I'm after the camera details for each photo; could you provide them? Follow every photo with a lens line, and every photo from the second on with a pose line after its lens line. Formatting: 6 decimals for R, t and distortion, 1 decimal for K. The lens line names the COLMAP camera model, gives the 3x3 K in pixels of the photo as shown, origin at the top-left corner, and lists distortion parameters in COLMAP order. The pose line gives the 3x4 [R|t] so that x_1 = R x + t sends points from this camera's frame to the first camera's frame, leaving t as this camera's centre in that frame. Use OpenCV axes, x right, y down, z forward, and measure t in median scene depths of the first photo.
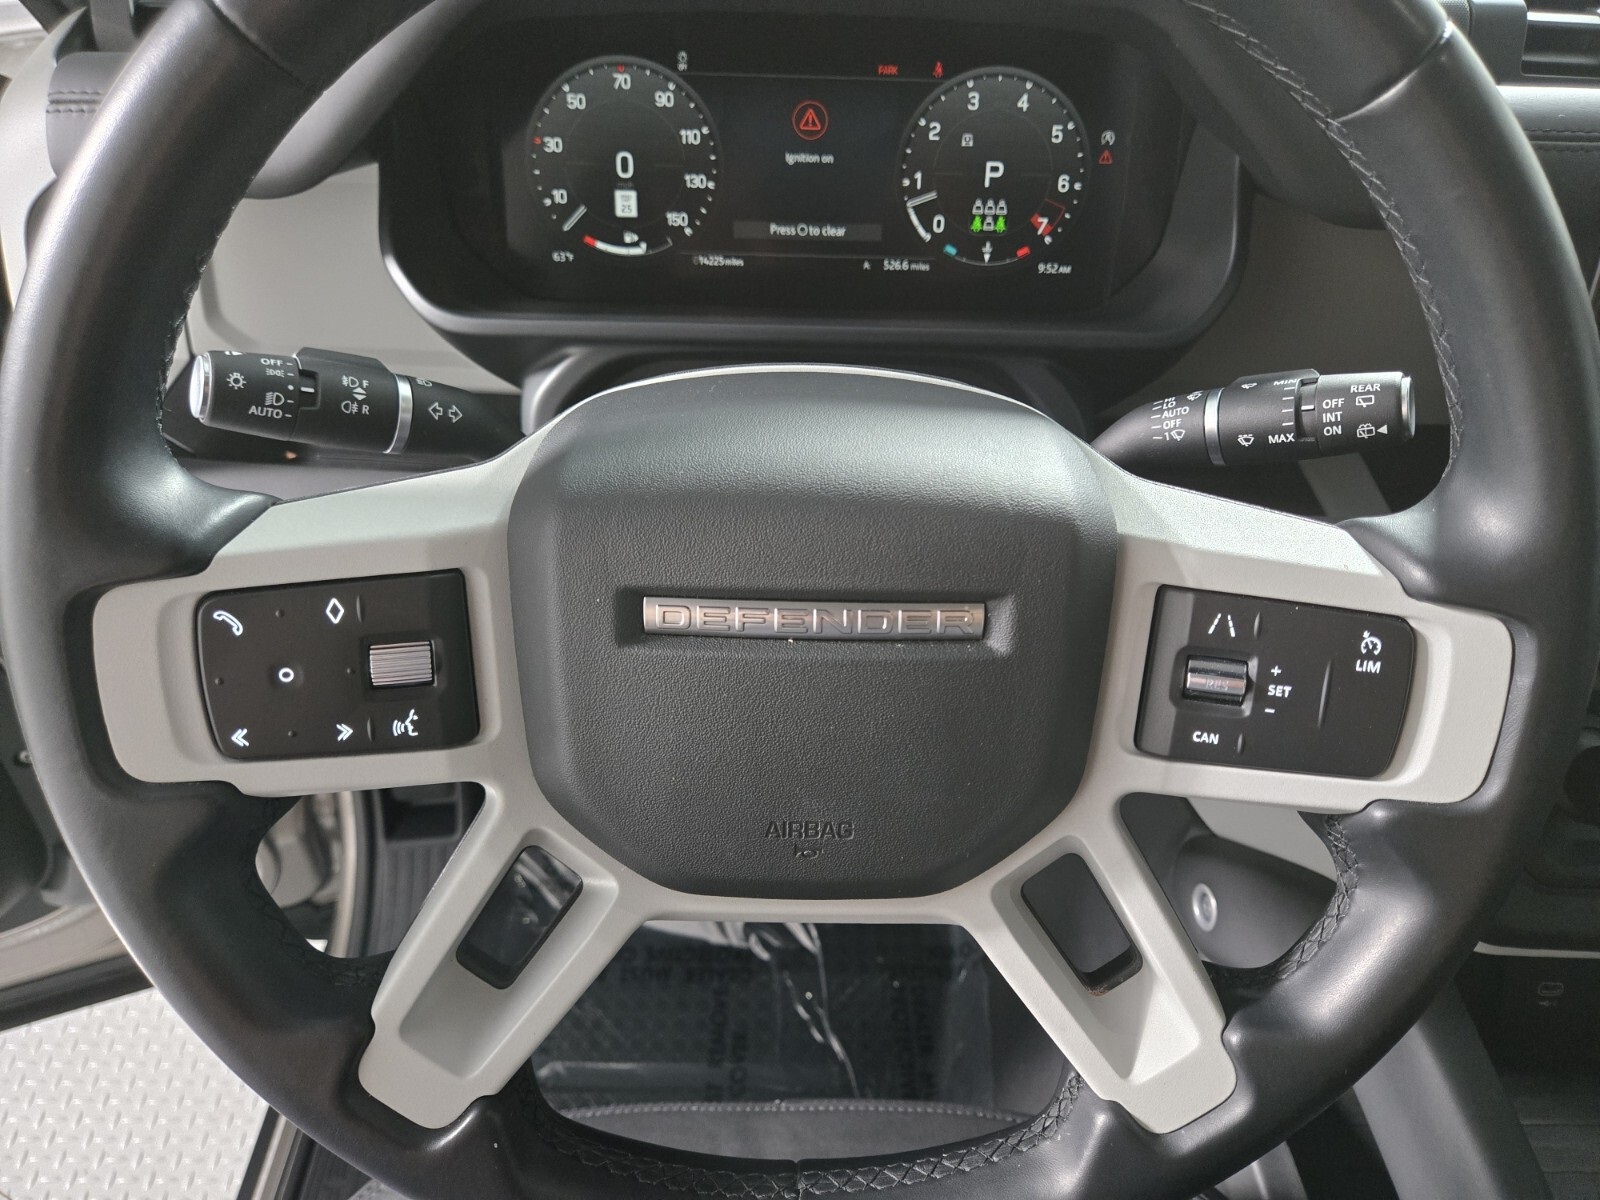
lens RADIAL K [[1133.4, 0, 807.7], [0, 1133.4, 576.4], [0, 0, 1]] dist [0.054563, -0.053924]
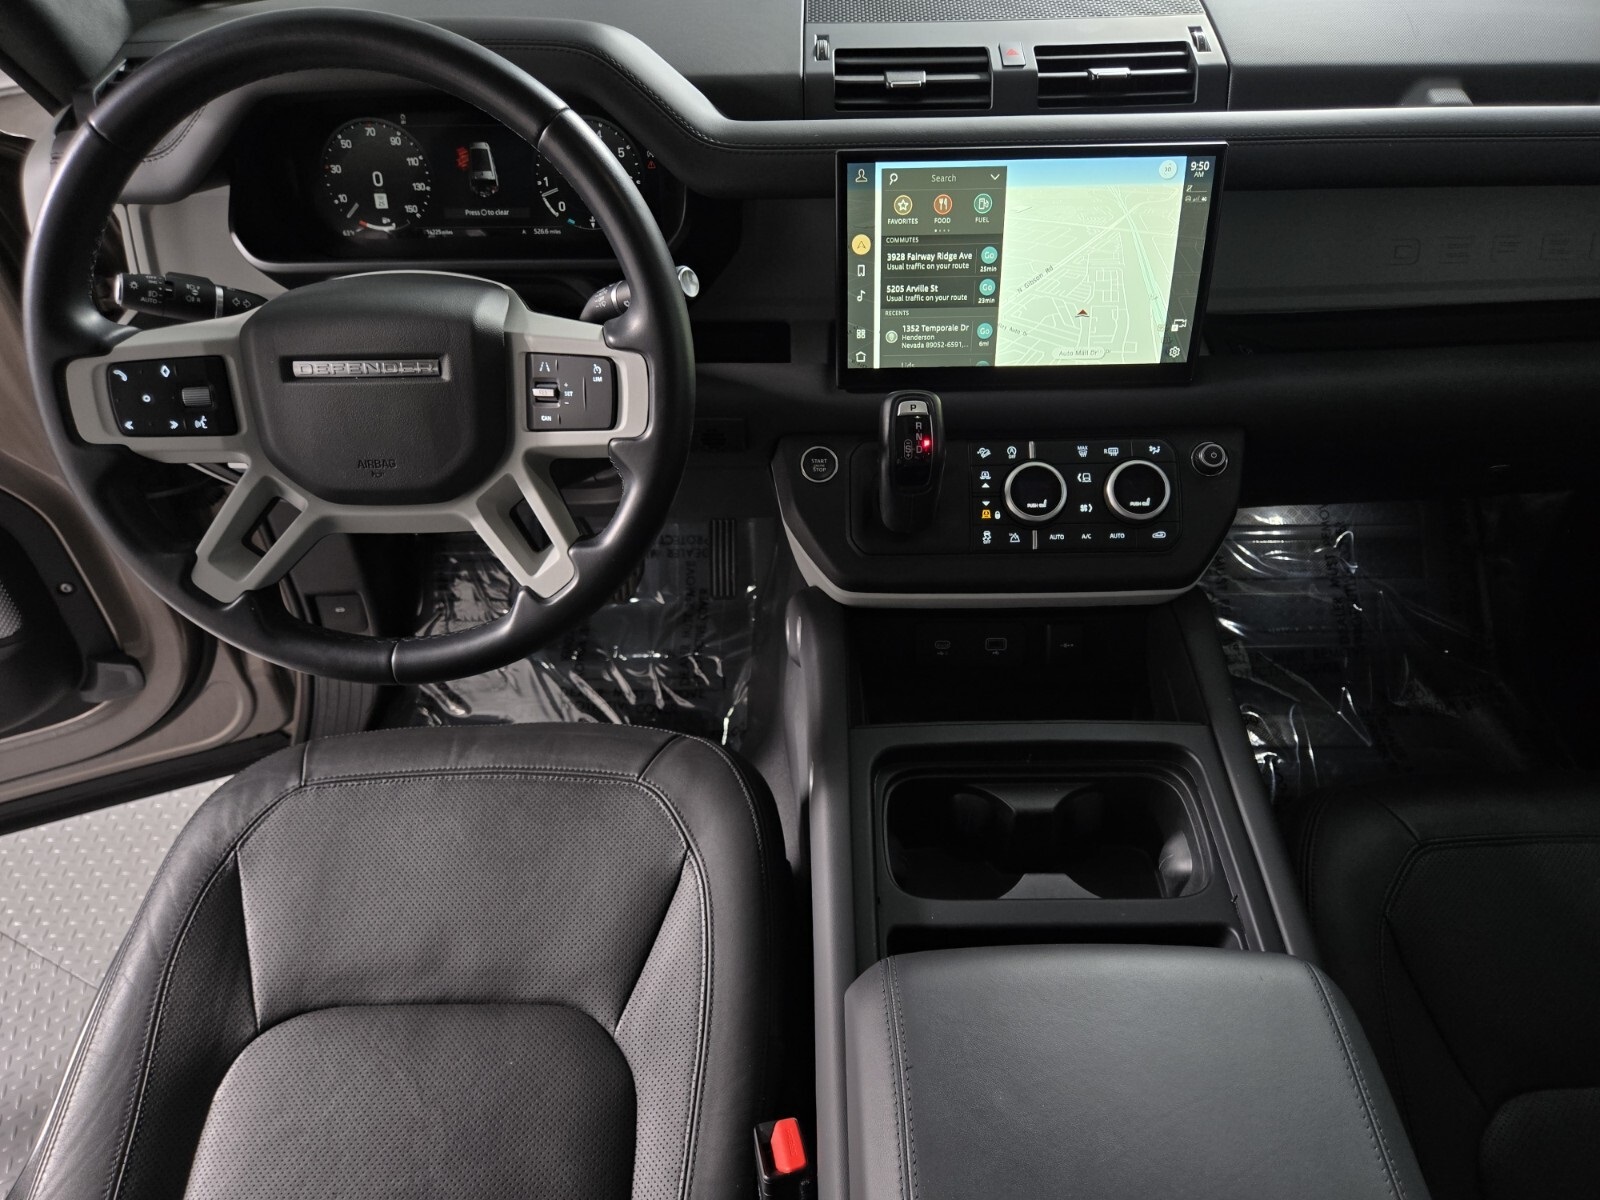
lens RADIAL K [[1092.5, 0, 811.0], [0, 1092.5, 582.1], [0, 0, 1]] dist [0.036816, -0.045708]
pose [[0.999332, -0.034017, -0.013367, 0.910774], [0.034167, 0.999354, 0.011159, 0.470768], [0.012979, -0.011608, 0.999848, -1.233814]]
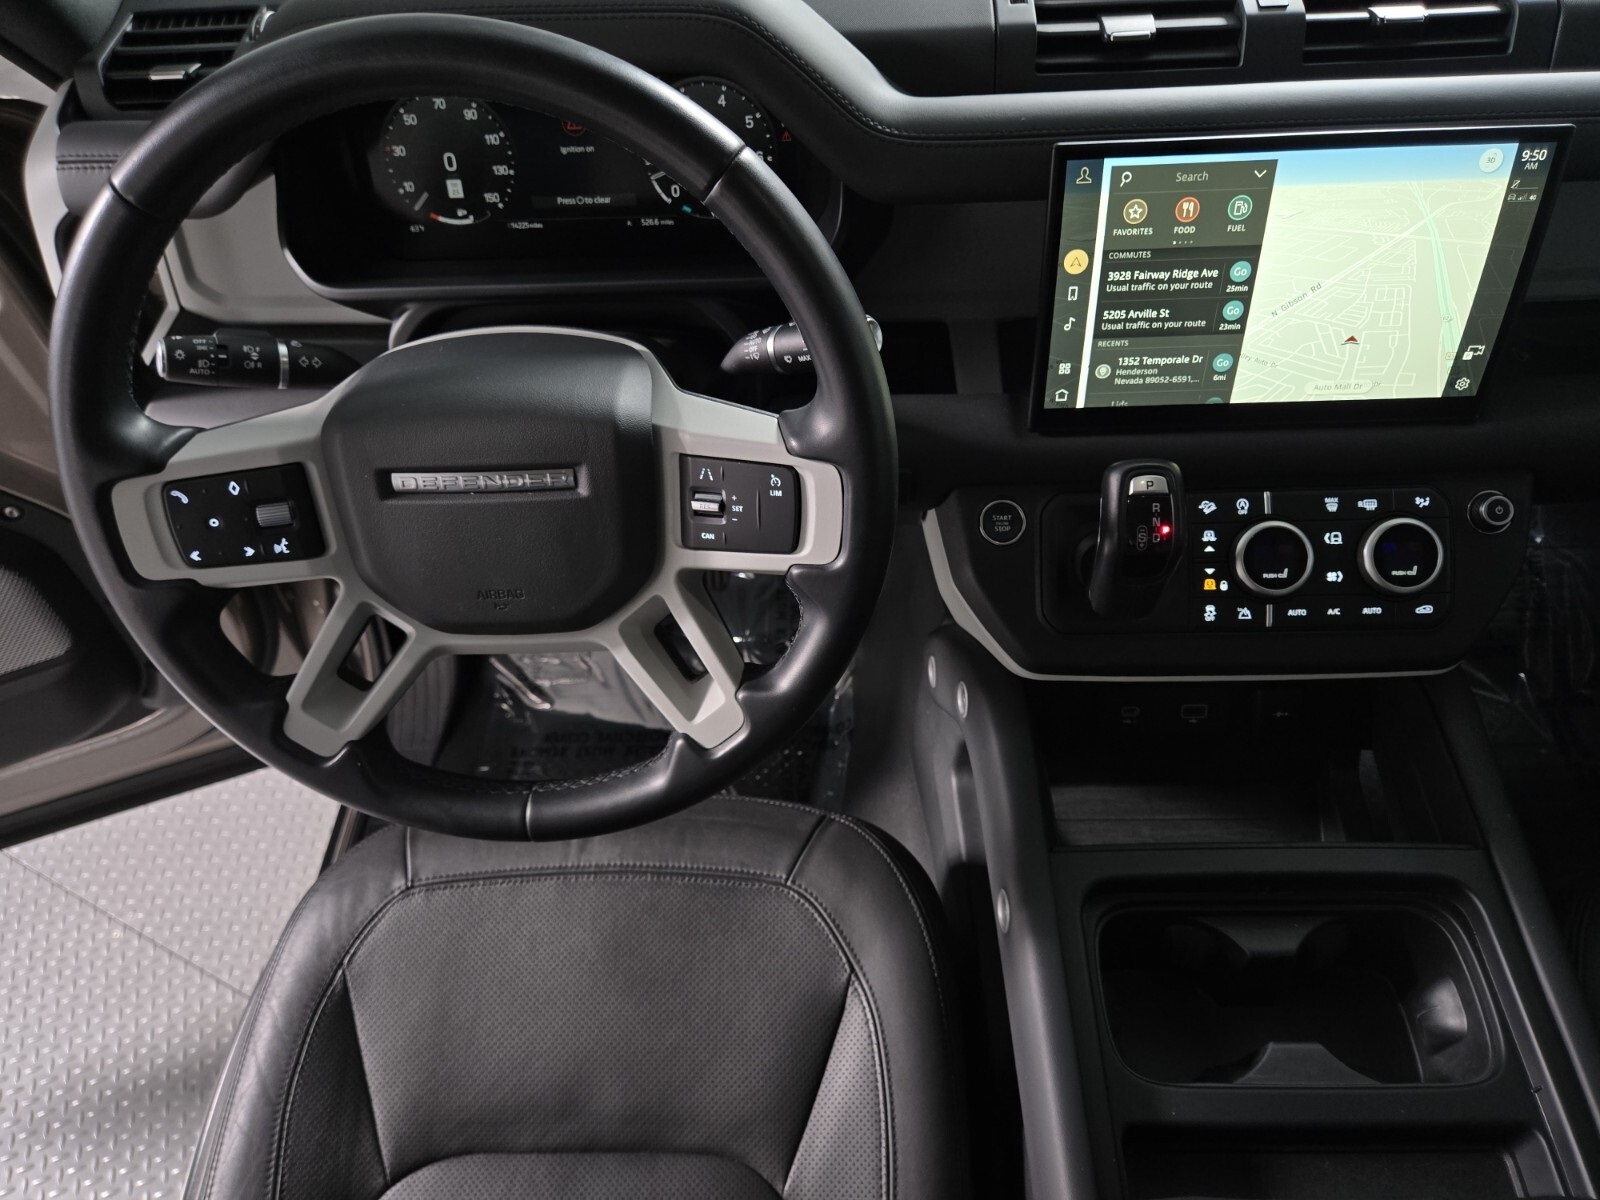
lens RADIAL K [[1108.0, 0, 800.0], [0, 1108.0, 600.0], [0, 0, 1]] dist [0.029063, -0.038789]
pose [[0.997682, -0.039106, -0.055691, 0.596205], [0.047188, 0.987237, 0.152106, -0.021913], [0.049032, -0.154382, 0.986794, -0.777862]]
